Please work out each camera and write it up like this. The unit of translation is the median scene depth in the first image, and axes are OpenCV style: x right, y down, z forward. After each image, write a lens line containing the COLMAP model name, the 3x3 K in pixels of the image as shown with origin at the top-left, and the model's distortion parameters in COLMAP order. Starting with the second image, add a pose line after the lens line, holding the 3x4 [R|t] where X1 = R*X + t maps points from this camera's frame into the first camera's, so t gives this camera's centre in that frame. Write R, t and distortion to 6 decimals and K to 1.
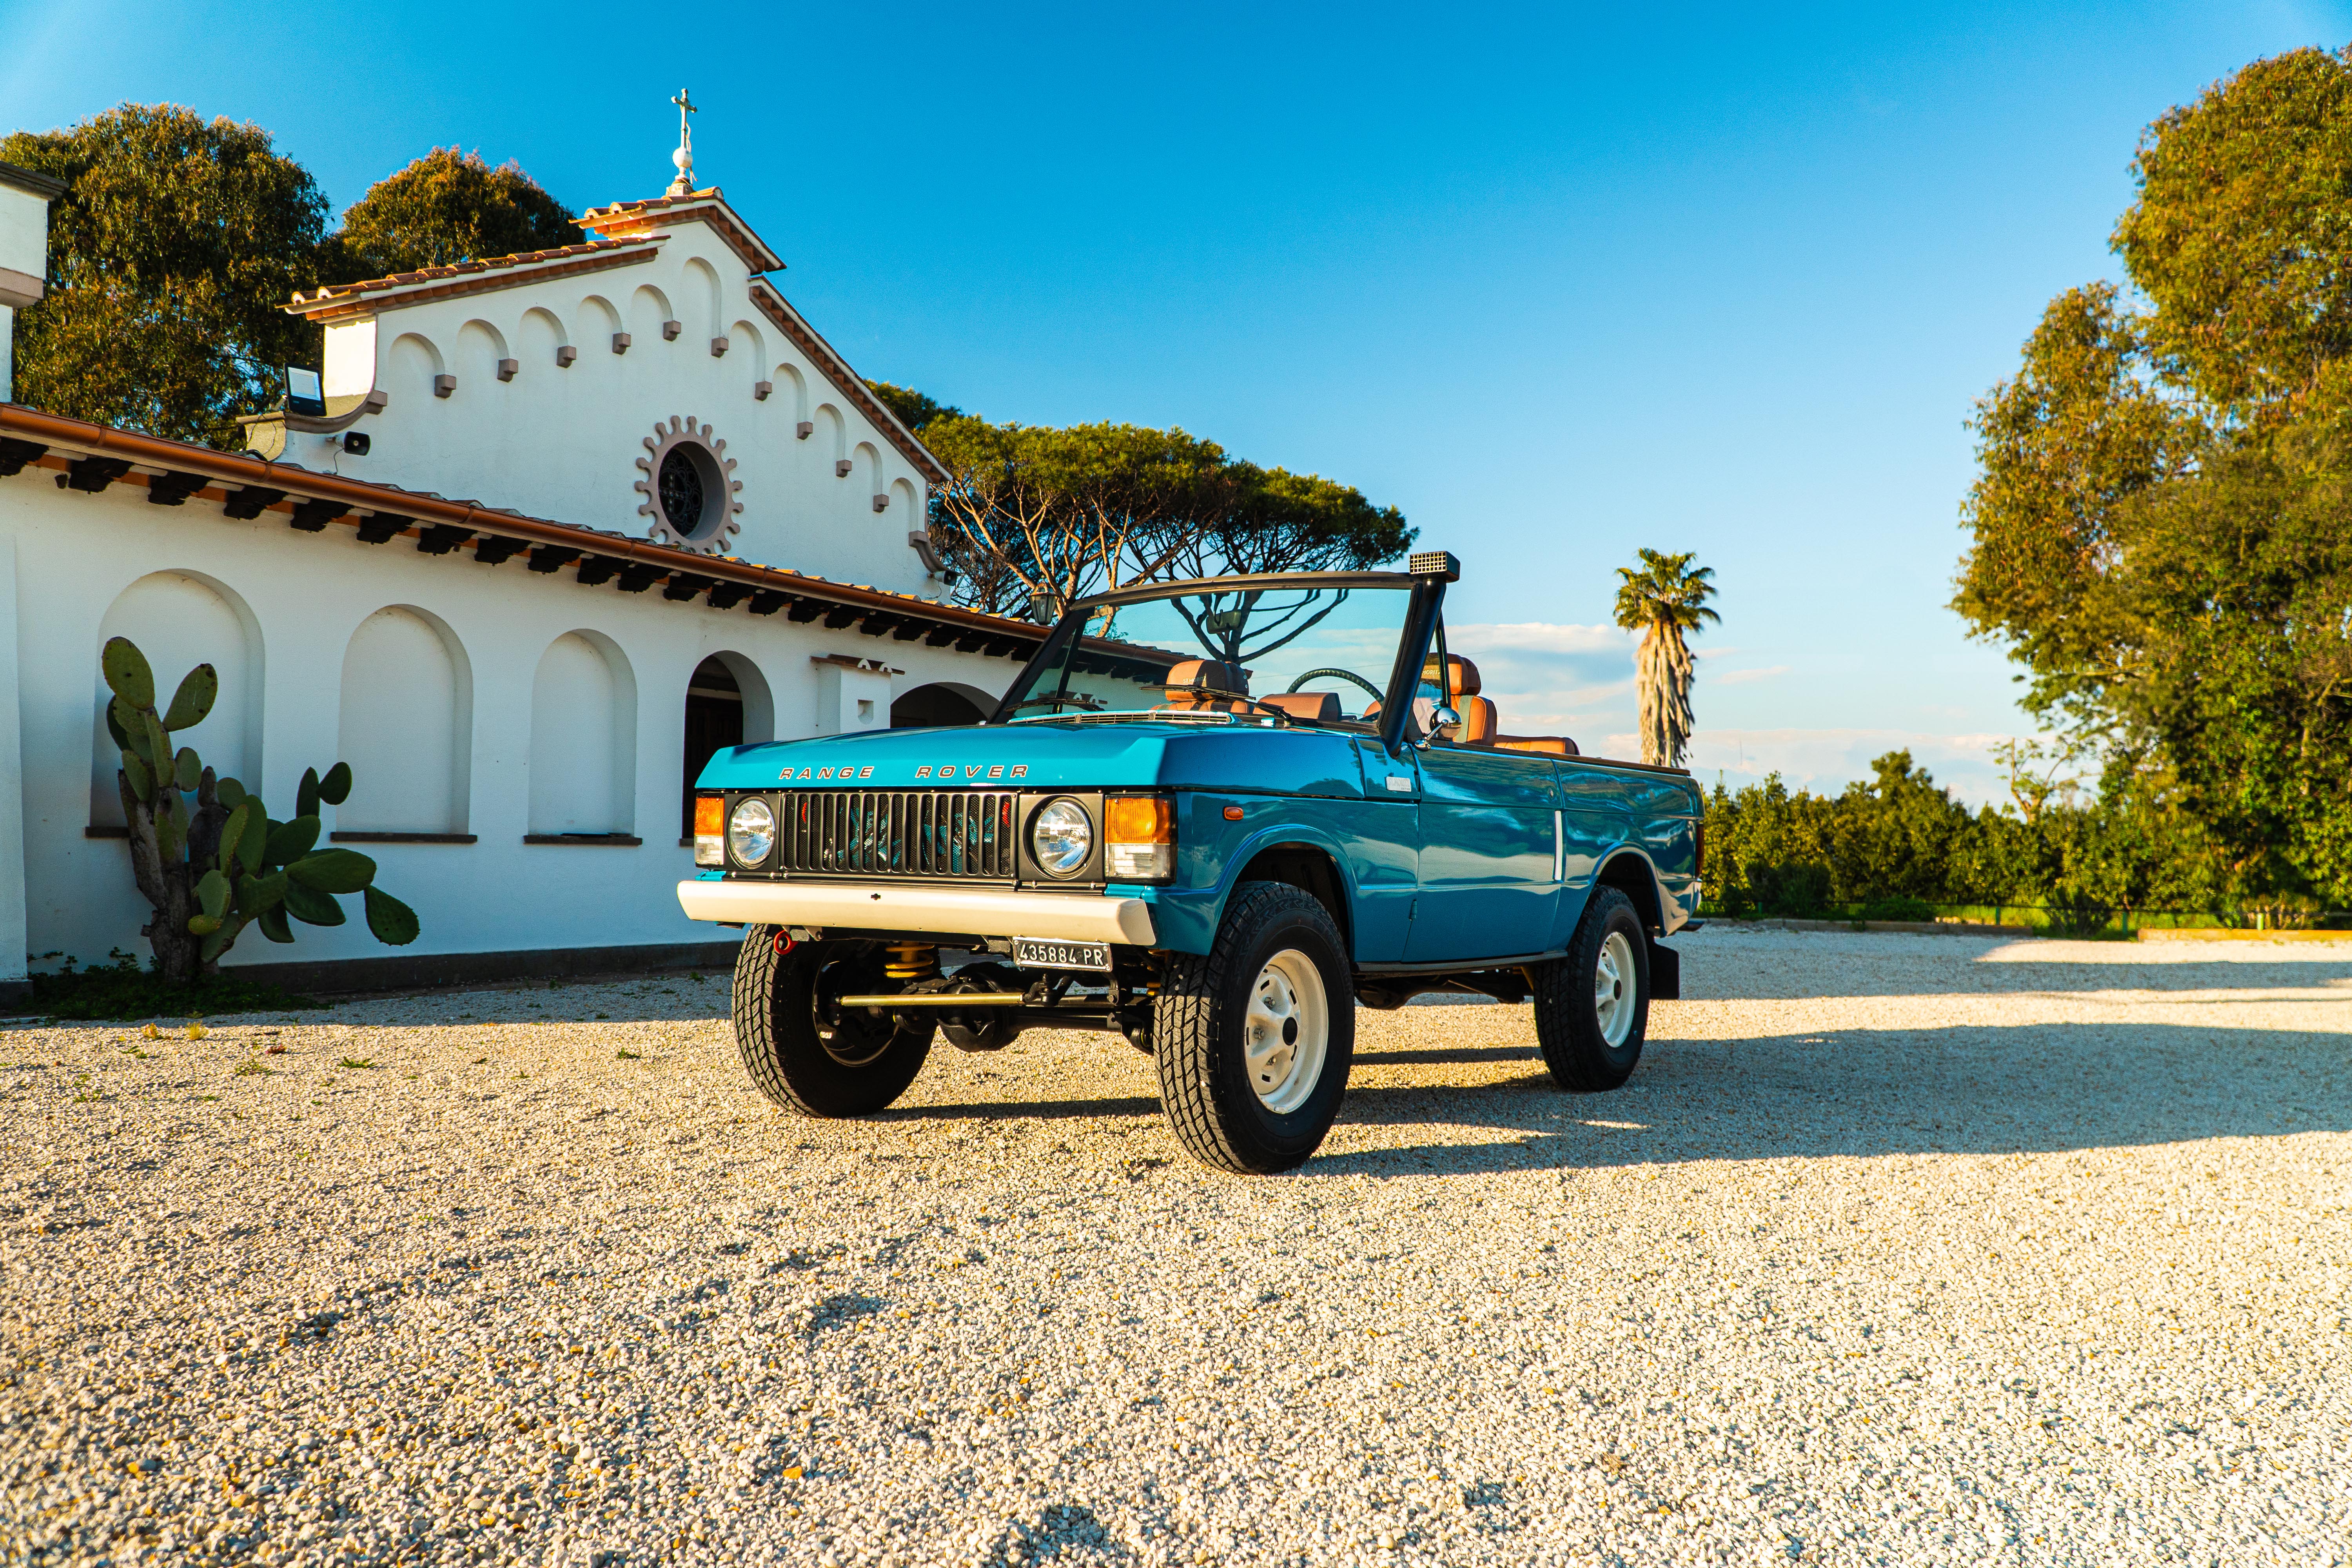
lens RADIAL K [[1898.9, 0, 1133.8], [0, 1898.9, 776.5], [0, 0, 1]] dist [0.053482, 0.002177]
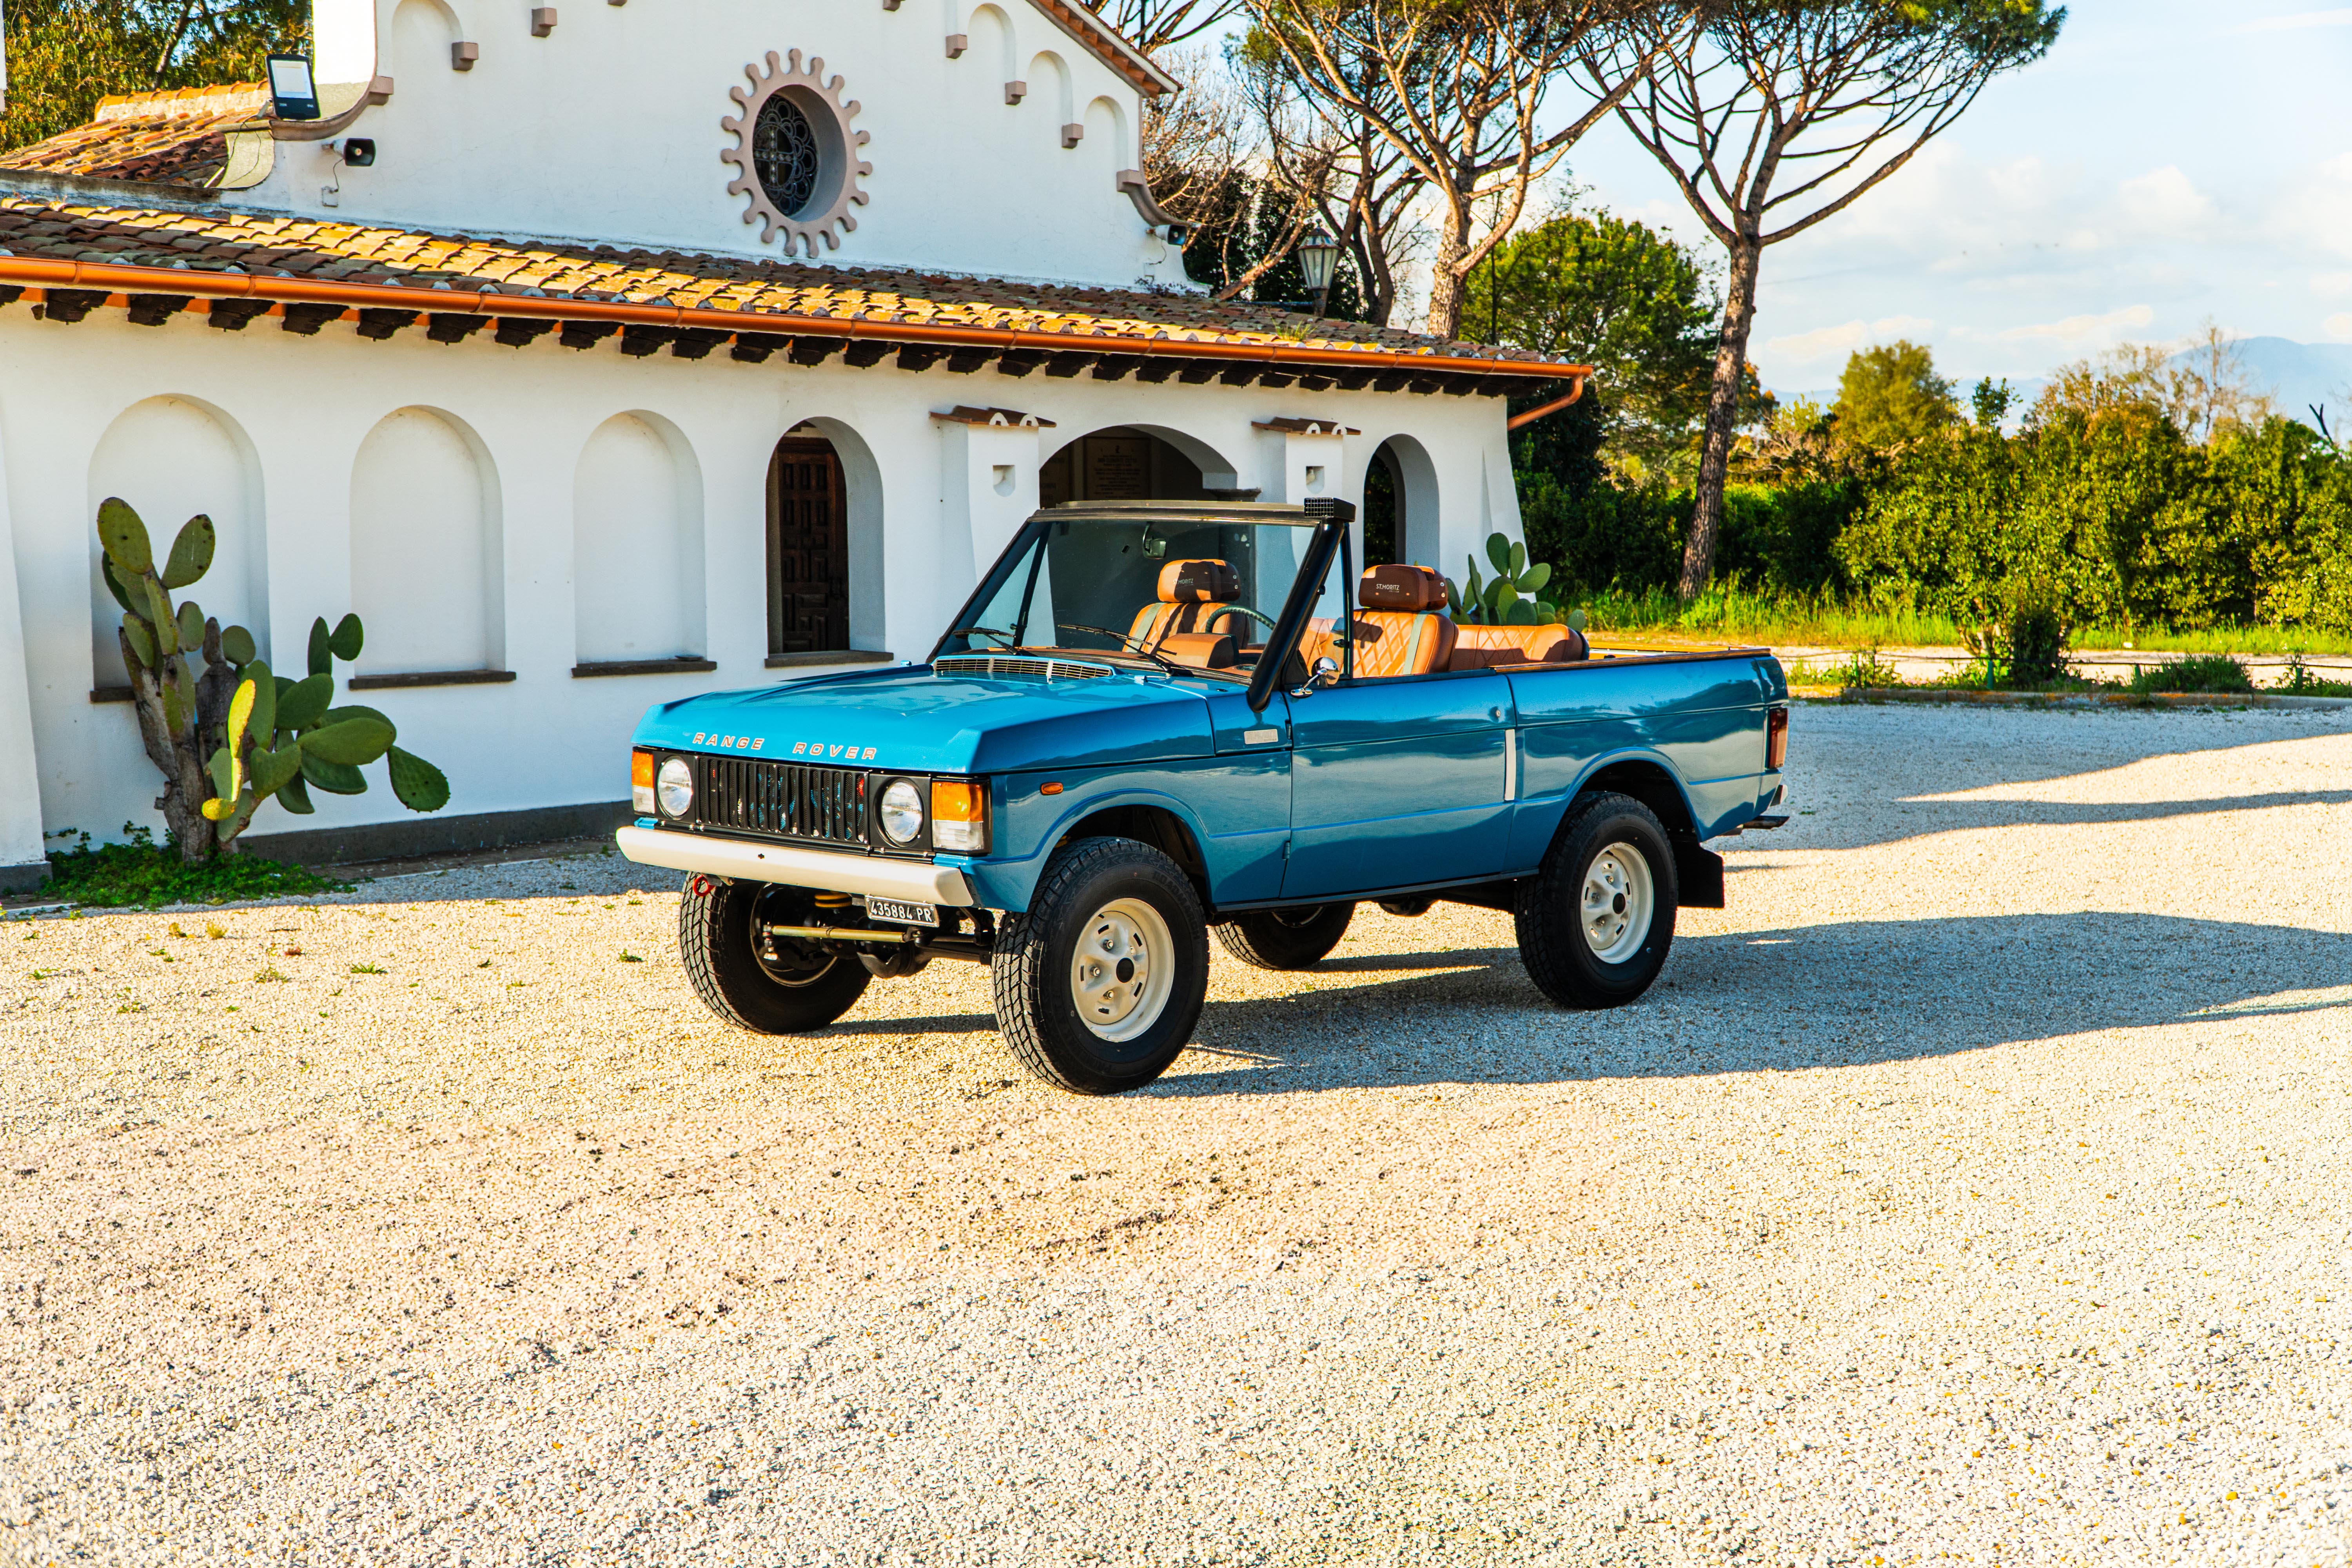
lens RADIAL K [[3063.8, 0, 1098.4], [0, 3063.8, 783.5], [0, 0, 1]] dist [0.217279, -0.088139]
pose [[0.984849, -0.003189, -0.173382, 0.195913], [0.023651, 0.992958, 0.116080, -0.096667], [0.171791, -0.118422, 0.977990, -0.396881]]
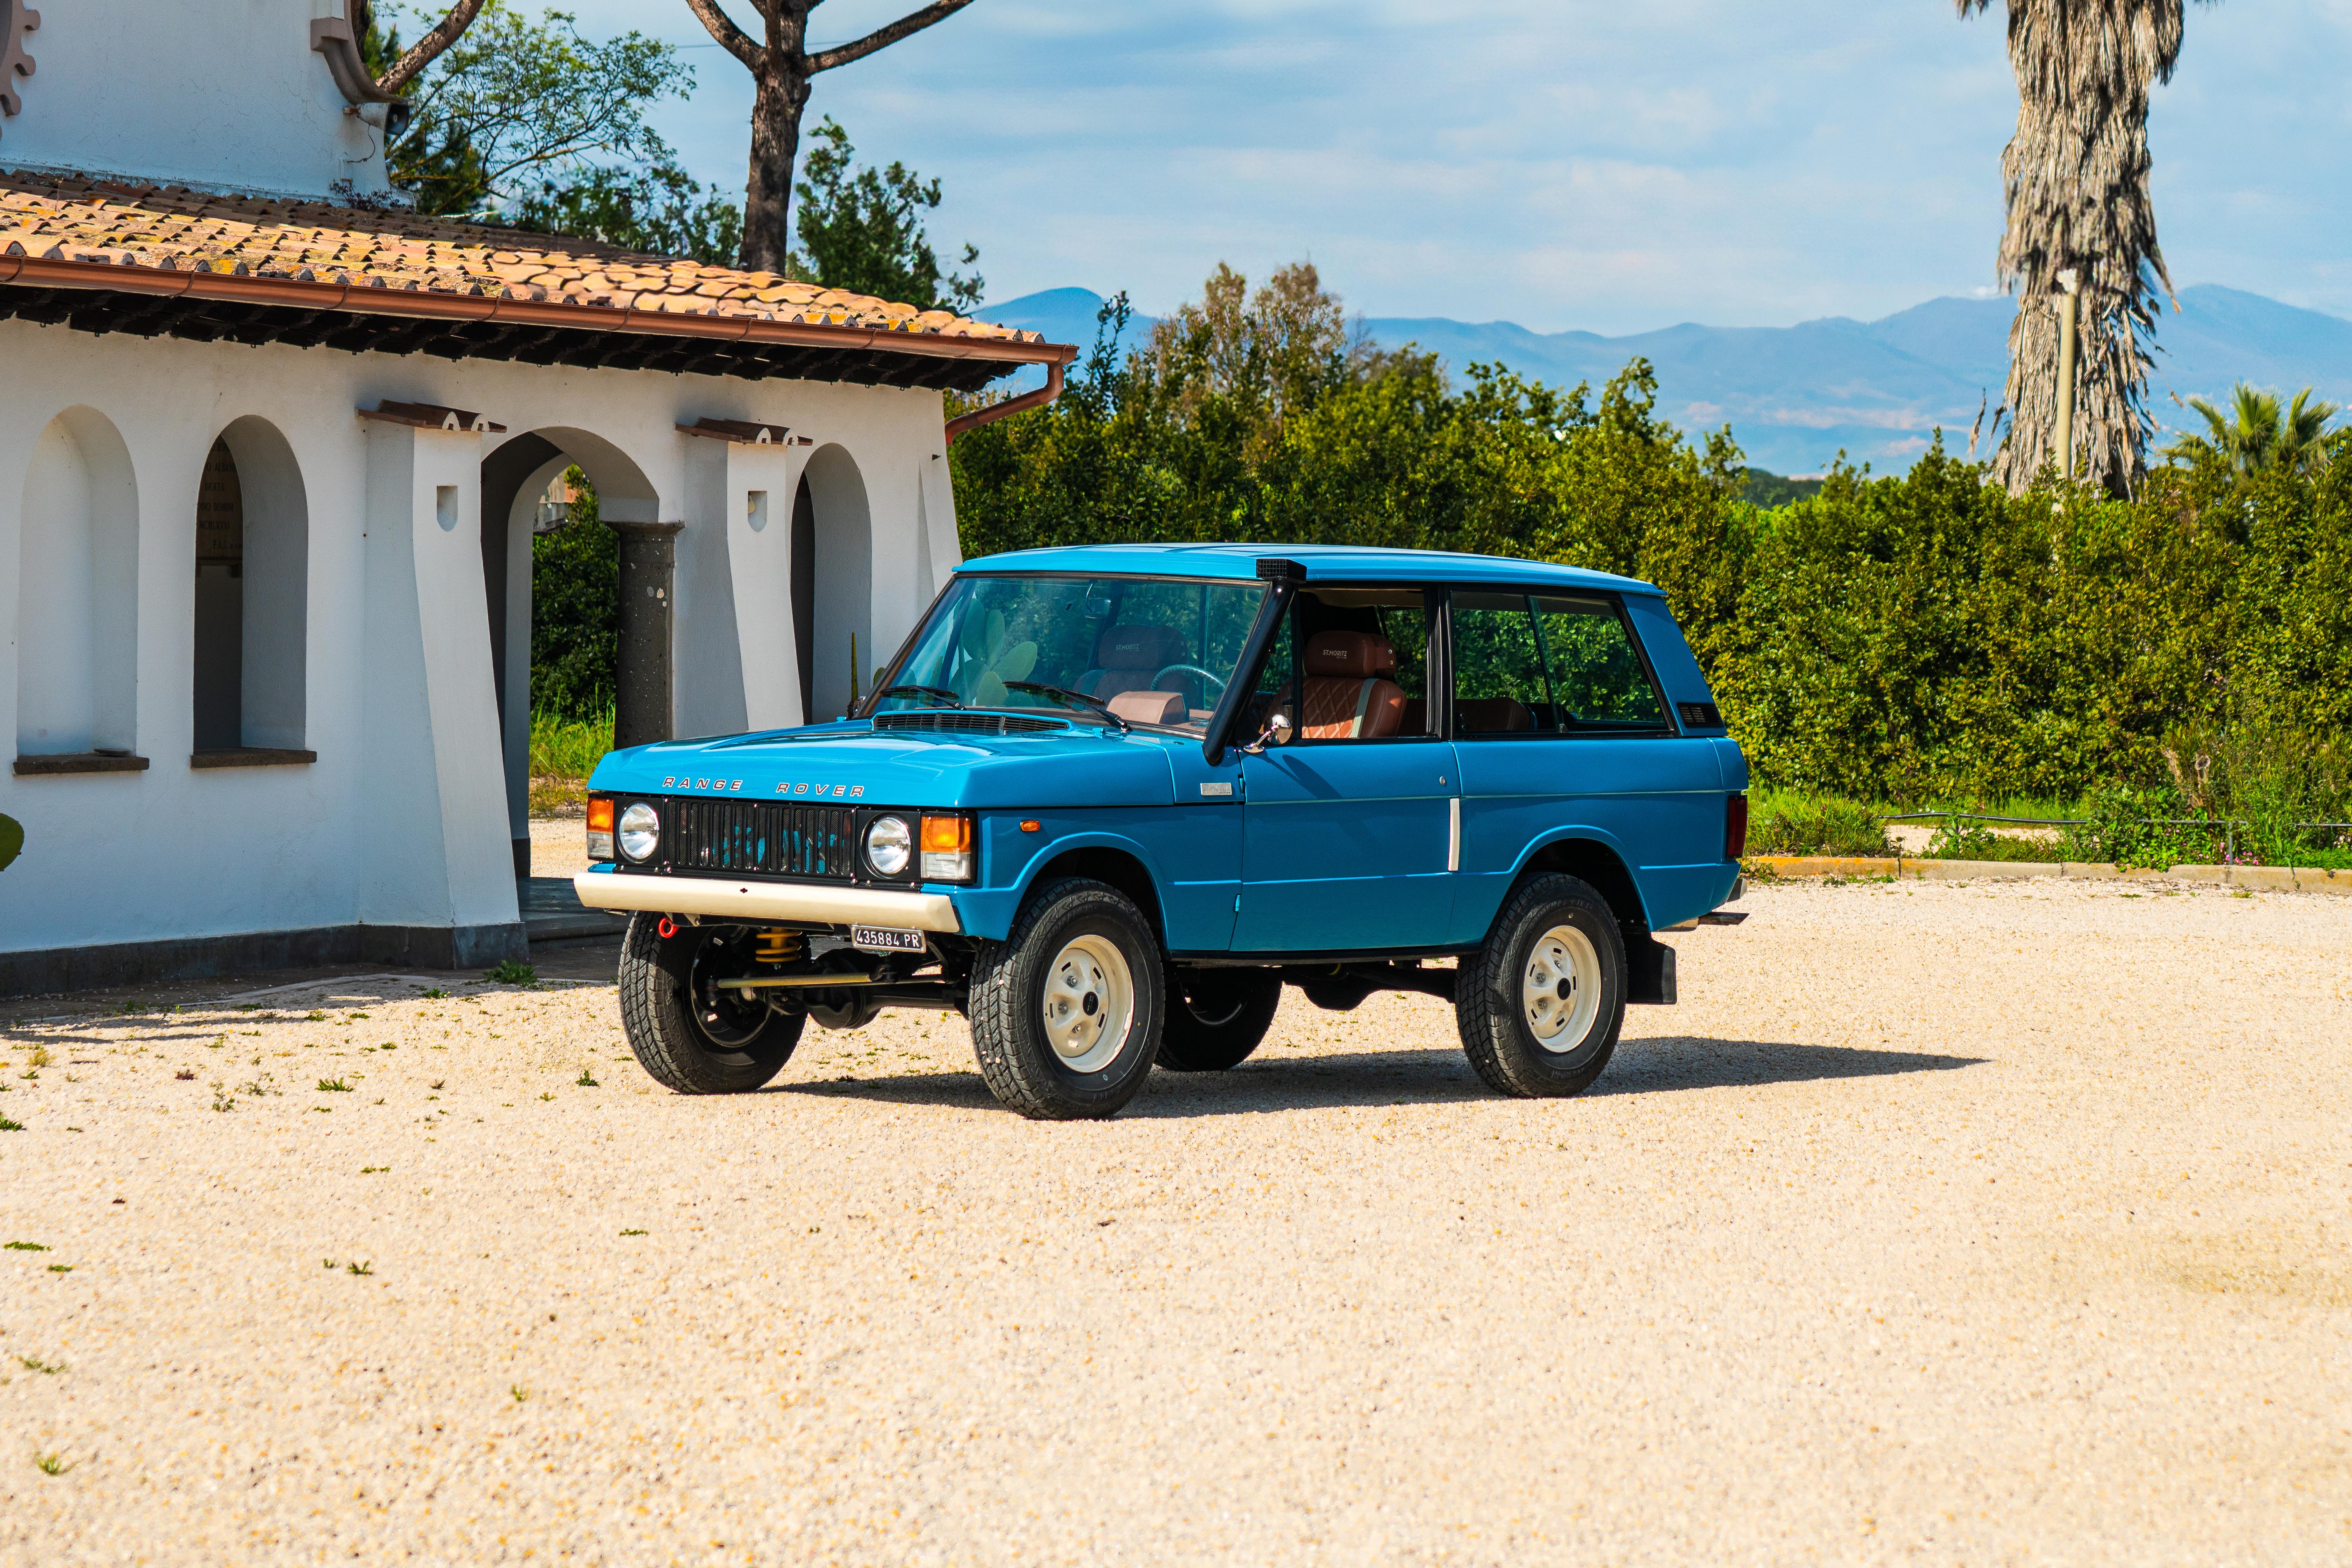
lens RADIAL K [[7057.5, 0, 1176.0], [0, 7057.5, 784.0], [0, 0, 1]] dist [-0.034614, -0.148667]
pose [[0.996446, 0.006638, -0.083970, 0.258966], [-0.001252, 0.997947, 0.064031, -0.147137], [0.084223, -0.063698, 0.994409, -1.729761]]
